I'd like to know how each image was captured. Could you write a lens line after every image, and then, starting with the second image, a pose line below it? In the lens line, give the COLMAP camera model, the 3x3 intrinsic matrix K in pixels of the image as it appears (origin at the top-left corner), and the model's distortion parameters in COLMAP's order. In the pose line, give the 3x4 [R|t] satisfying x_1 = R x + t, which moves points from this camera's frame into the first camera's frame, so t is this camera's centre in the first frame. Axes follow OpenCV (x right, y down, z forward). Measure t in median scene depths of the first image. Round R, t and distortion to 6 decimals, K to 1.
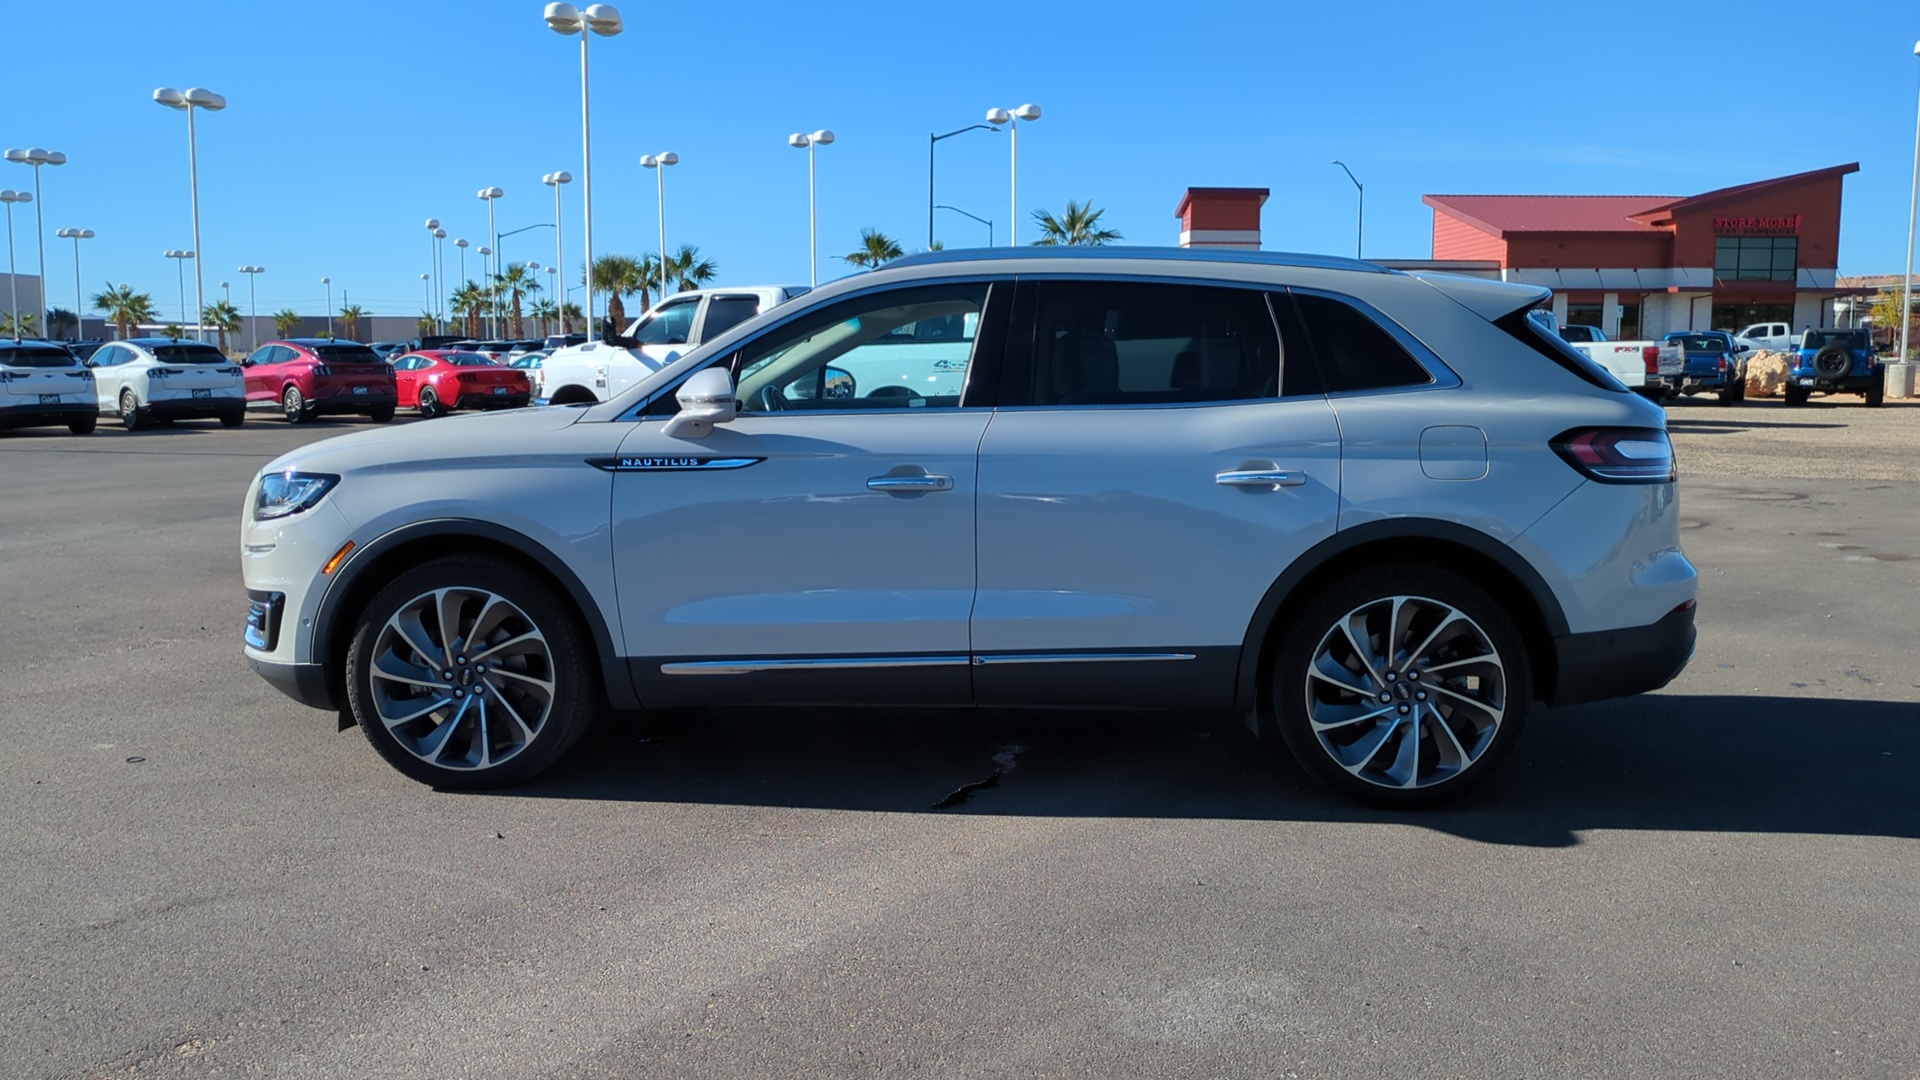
lens RADIAL K [[1675.9, 0, 982.0], [0, 1675.9, 549.6], [0, 0, 1]] dist [0.048986, -0.028329]
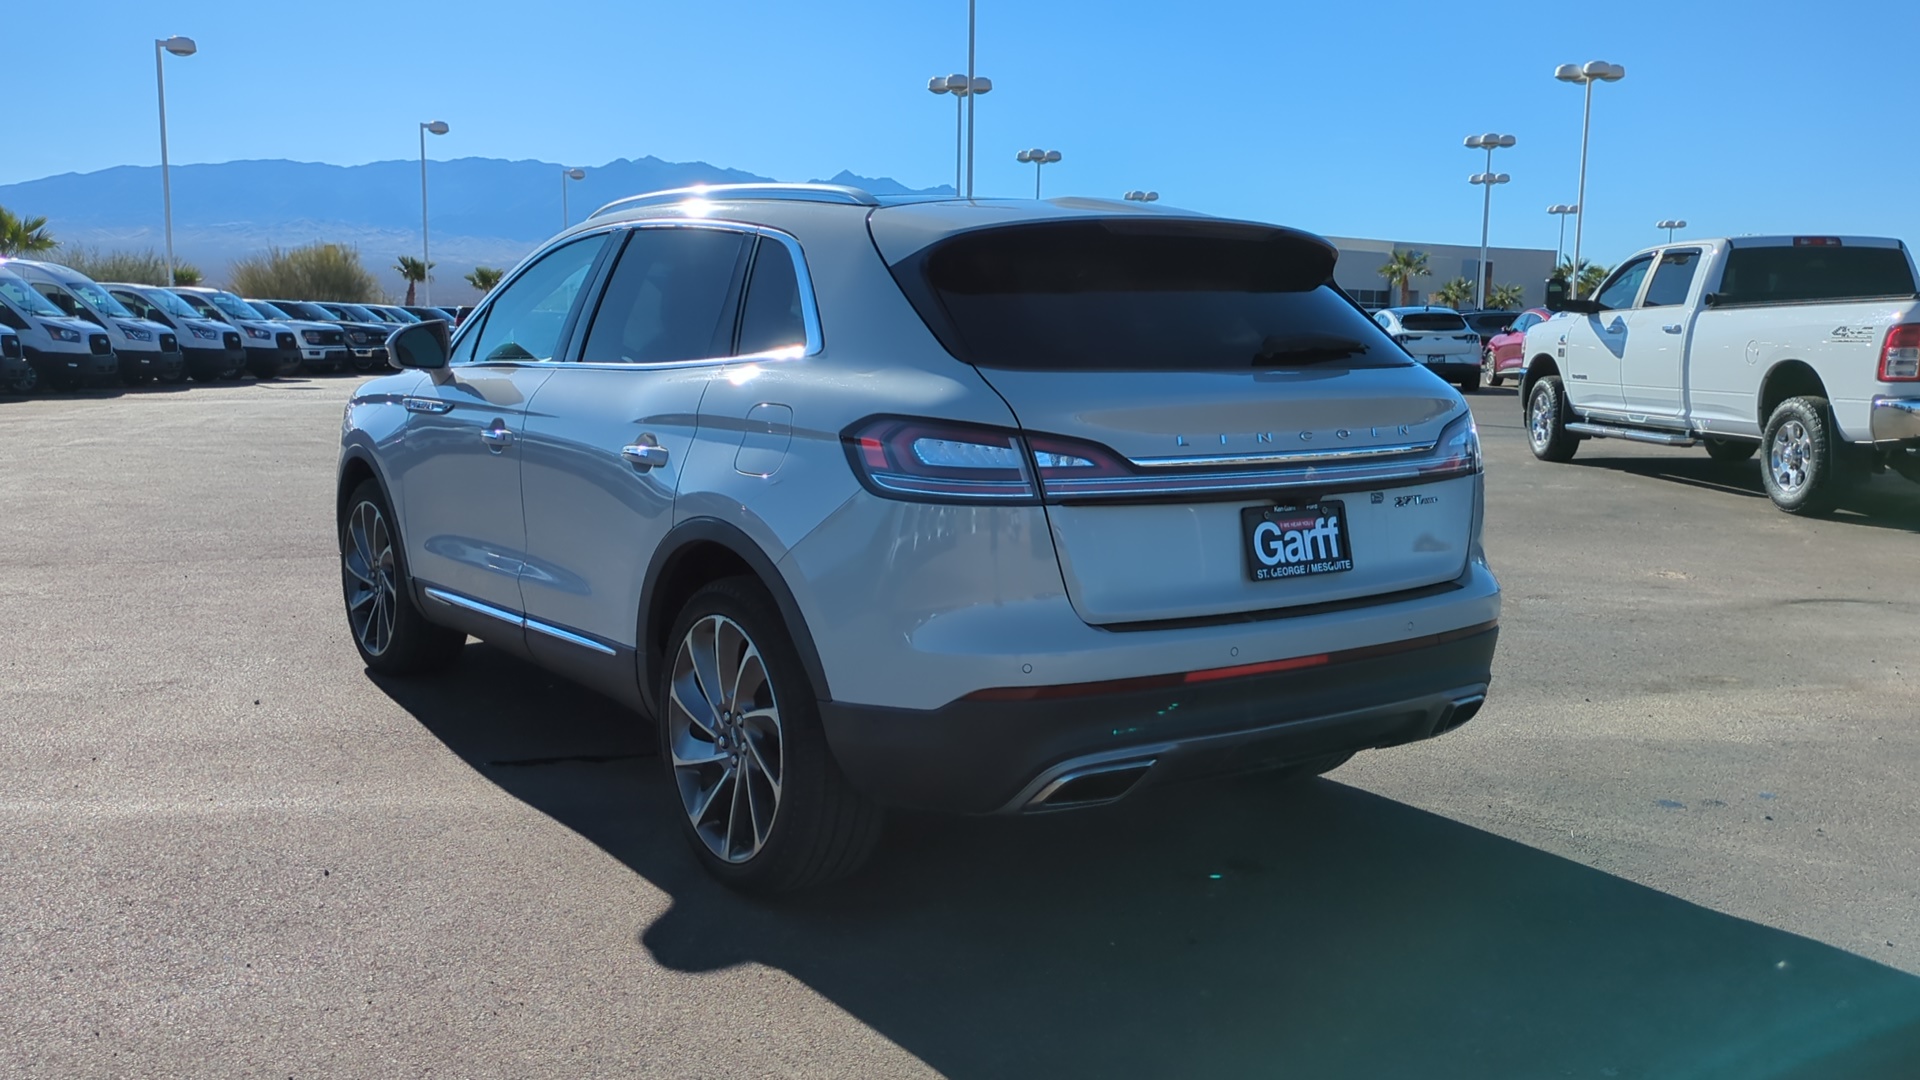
lens RADIAL K [[1675.9, 0, 954.6], [0, 1675.9, 549.1], [0, 0, 1]] dist [0.048986, -0.028329]
pose [[0.634077, 0.111185, -0.765235, 0.219421], [-0.098120, 0.993178, 0.063000, -0.015400], [0.767019, 0.035138, 0.640661, 0.137570]]
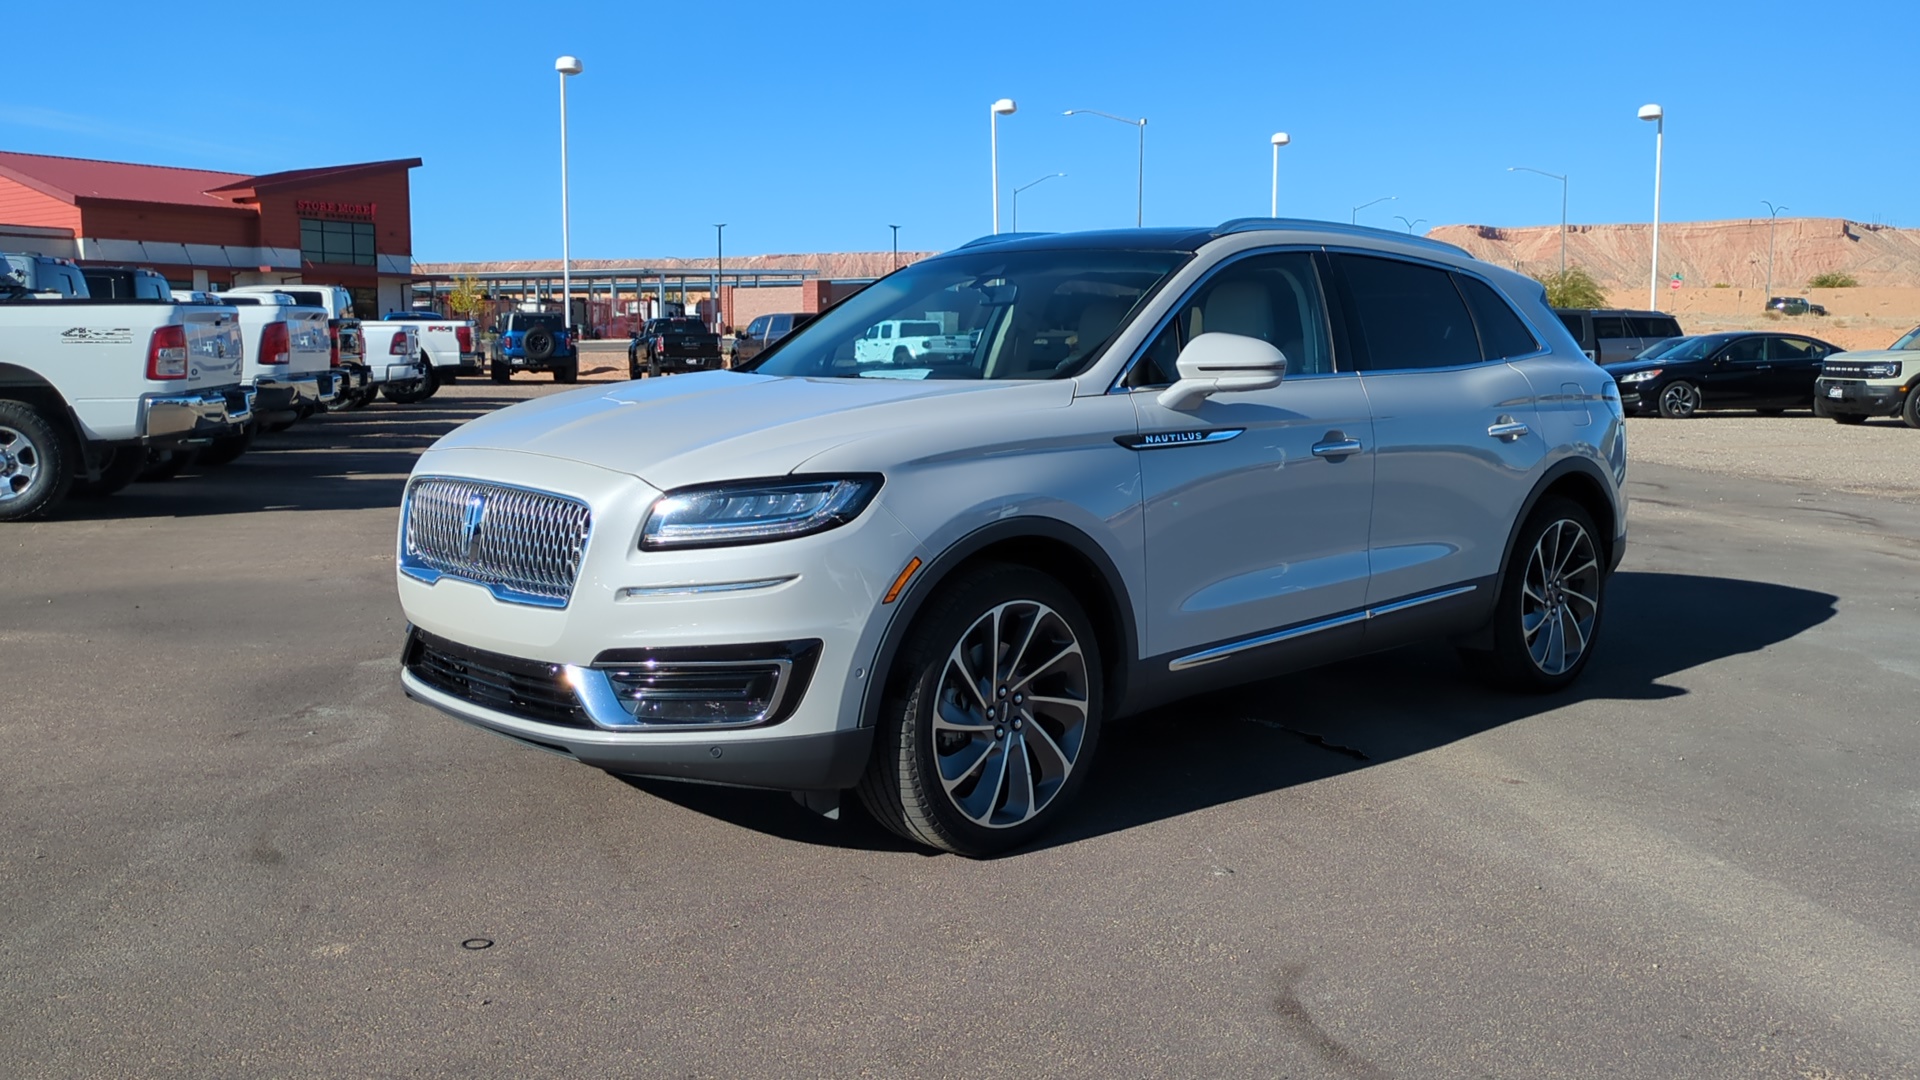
lens RADIAL K [[1675.9, 0, 976.4], [0, 1675.9, 539.7], [0, 0, 1]] dist [0.048986, -0.028329]
pose [[0.659017, -0.084565, 0.747359, -0.232816], [0.080796, 0.995869, 0.041439, -0.010703], [-0.747776, 0.033075, 0.663127, 0.119413]]
